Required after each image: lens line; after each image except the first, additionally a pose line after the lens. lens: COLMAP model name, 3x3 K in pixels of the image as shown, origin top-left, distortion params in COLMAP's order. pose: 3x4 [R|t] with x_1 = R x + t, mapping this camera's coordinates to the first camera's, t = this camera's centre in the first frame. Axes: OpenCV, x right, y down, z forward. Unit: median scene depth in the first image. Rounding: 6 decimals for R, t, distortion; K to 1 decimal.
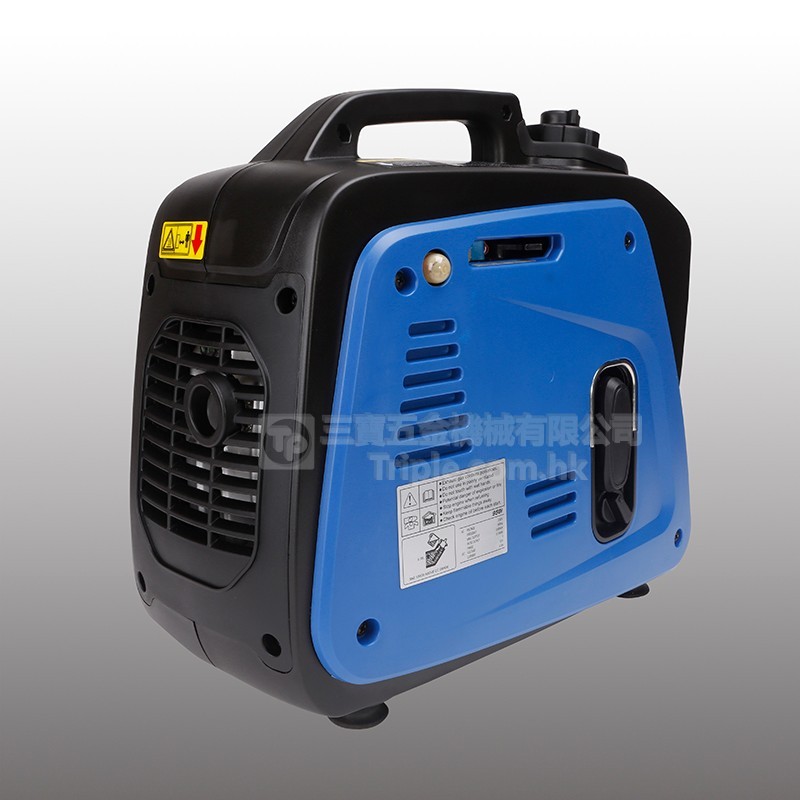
lens RADIAL K [[1118.4, 0, 400.0], [0, 1118.4, 400.0], [0, 0, 1]] dist [-0.036974, 0.000000]
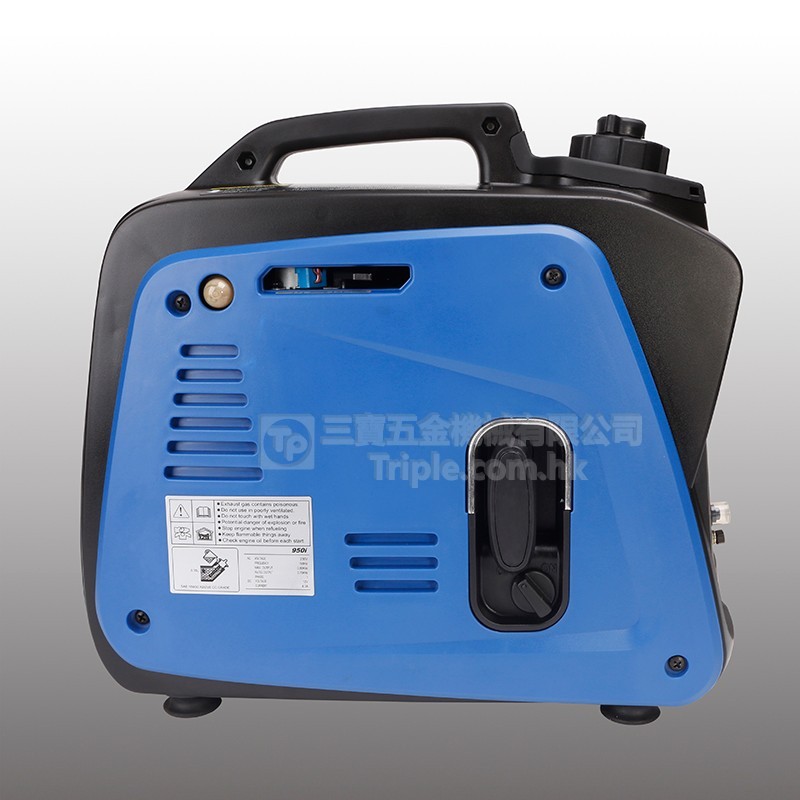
lens RADIAL K [[1118.4, 0, 400.4], [0, 1118.4, 403.4], [0, 0, 1]] dist [-0.036974, 0.000000]
pose [[0.643066, 0.131742, -0.754394, 0.877757], [-0.135982, 0.989081, 0.056812, -0.093960], [0.753641, 0.066050, 0.653959, 0.442125]]
